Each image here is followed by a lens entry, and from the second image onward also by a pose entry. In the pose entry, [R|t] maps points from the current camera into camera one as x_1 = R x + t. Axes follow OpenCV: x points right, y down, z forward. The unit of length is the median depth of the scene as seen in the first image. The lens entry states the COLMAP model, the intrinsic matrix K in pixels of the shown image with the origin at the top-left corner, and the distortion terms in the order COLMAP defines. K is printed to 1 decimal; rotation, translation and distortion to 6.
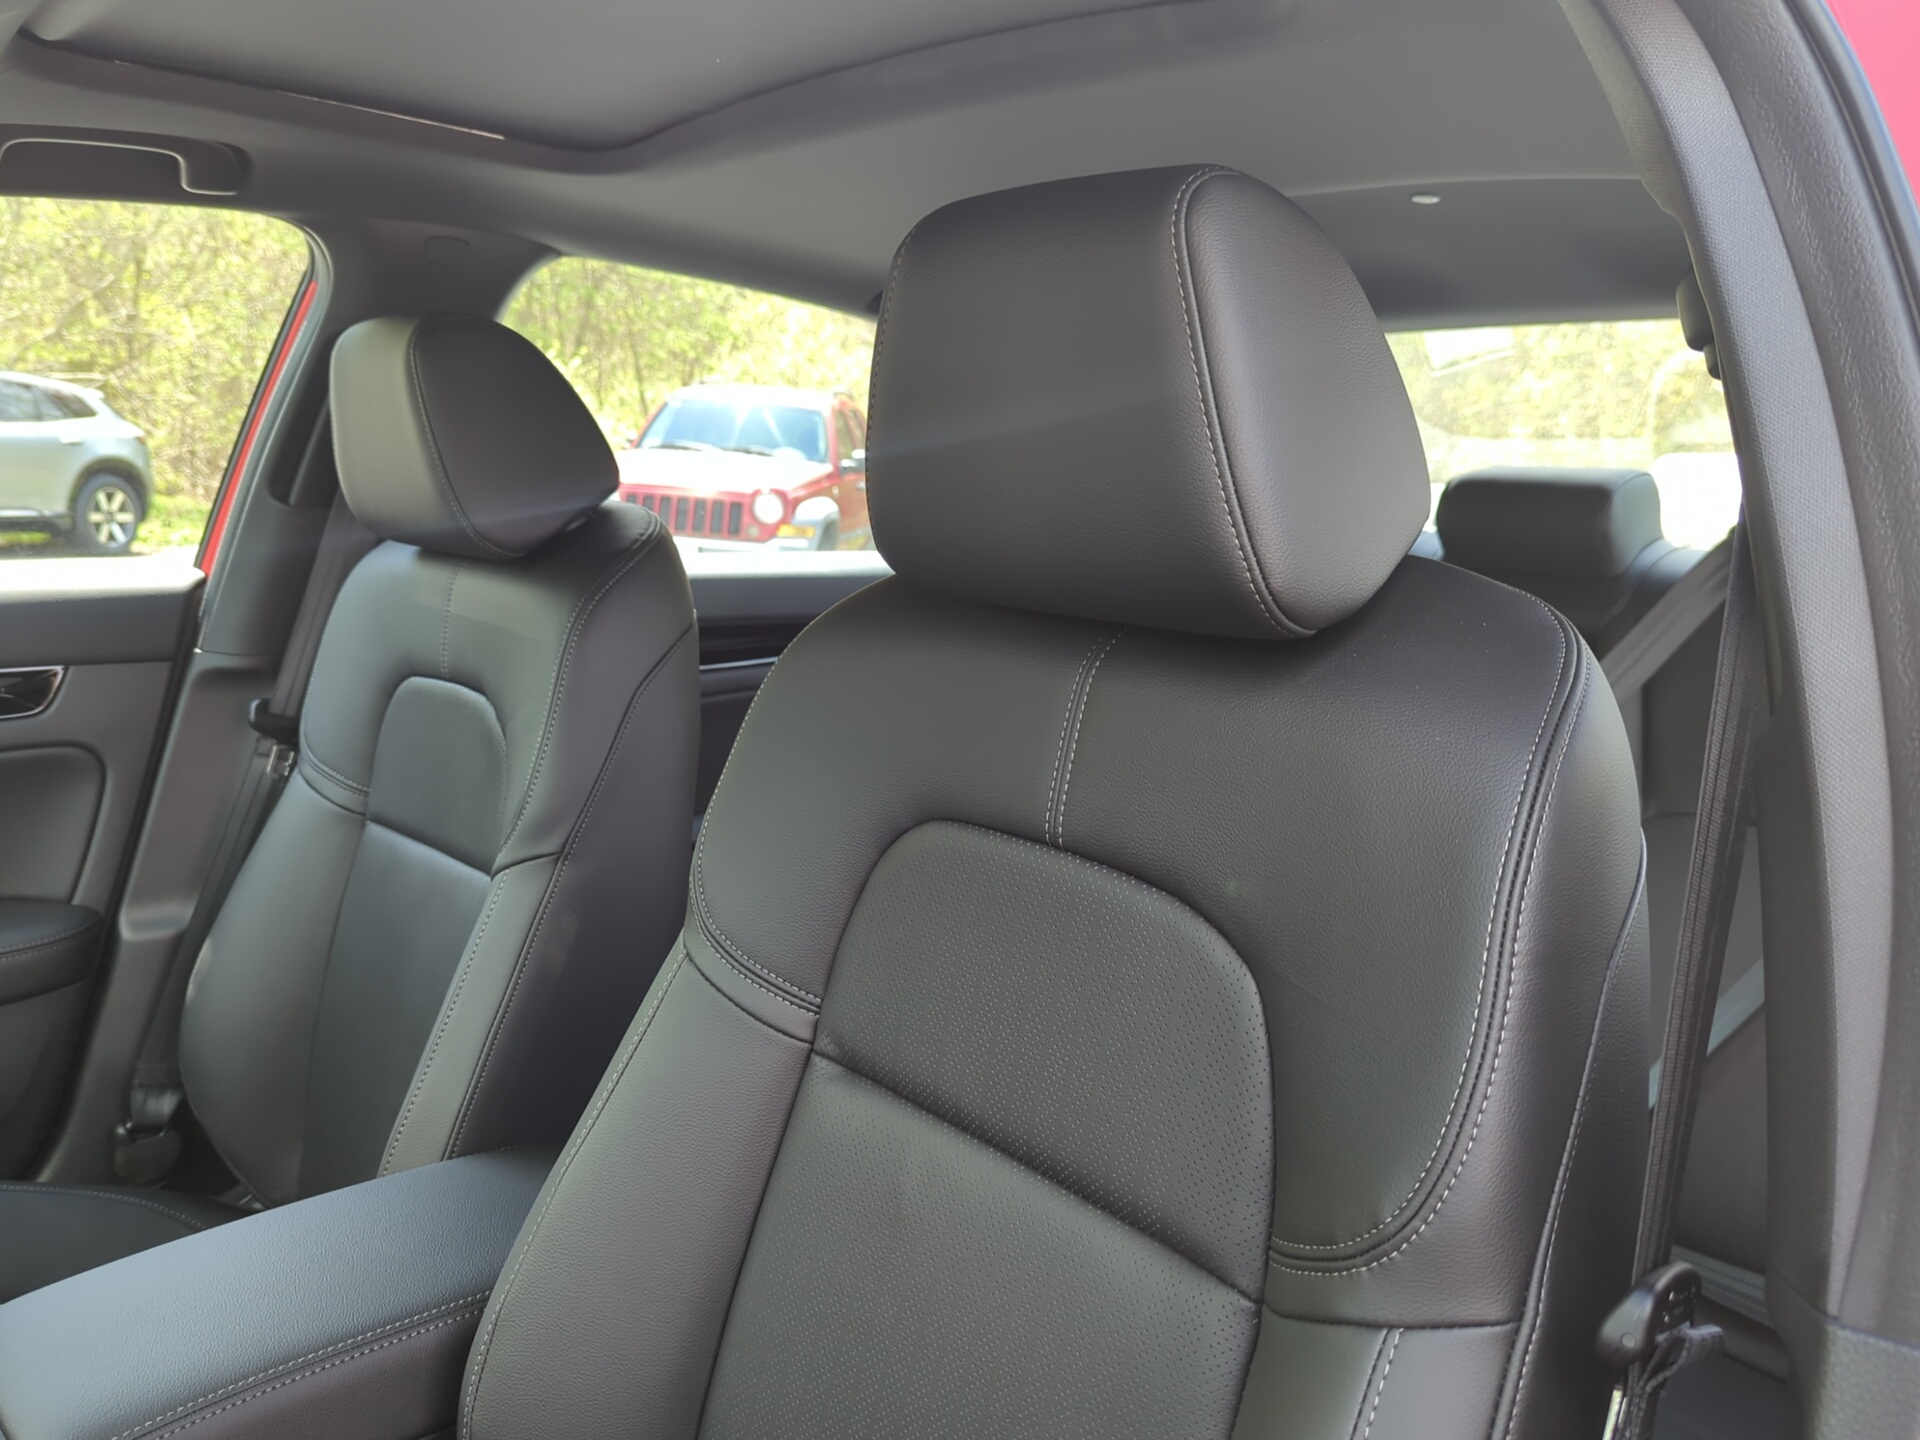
lens RADIAL K [[1558.6, 0, 973.7], [0, 1558.6, 705.7], [0, 0, 1]] dist [0.065598, -0.062695]
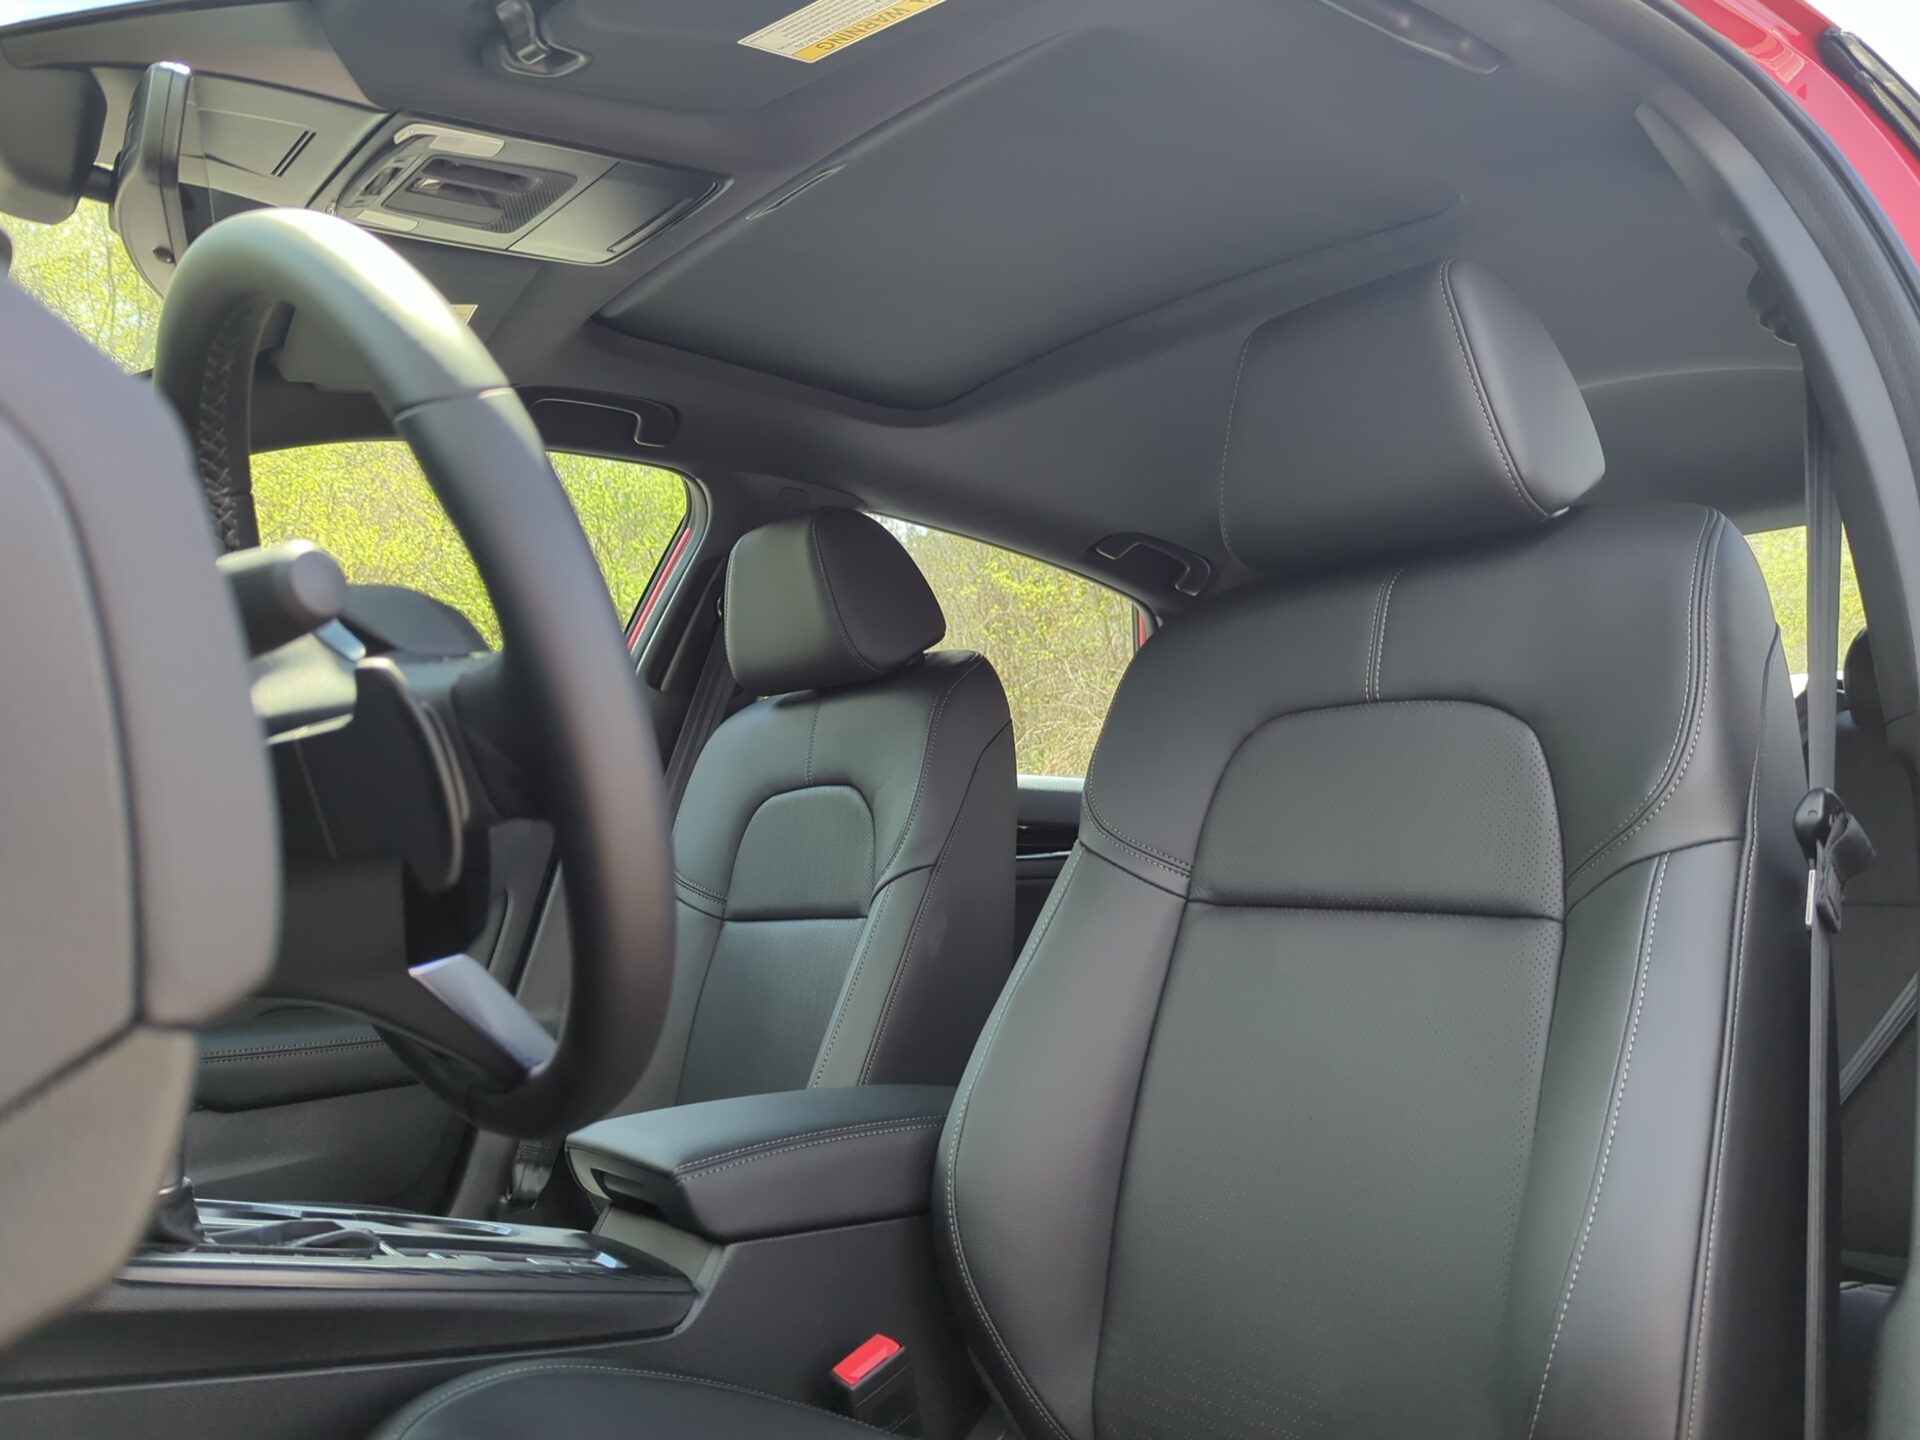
lens RADIAL K [[1558.6, 0, 973.7], [0, 1558.6, 705.7], [0, 0, 1]] dist [0.065598, -0.062695]
pose [[0.998901, -0.029294, -0.036593, -0.192362], [0.018355, 0.962778, -0.269670, 0.342358], [0.043131, 0.268702, 0.962257, -0.319220]]
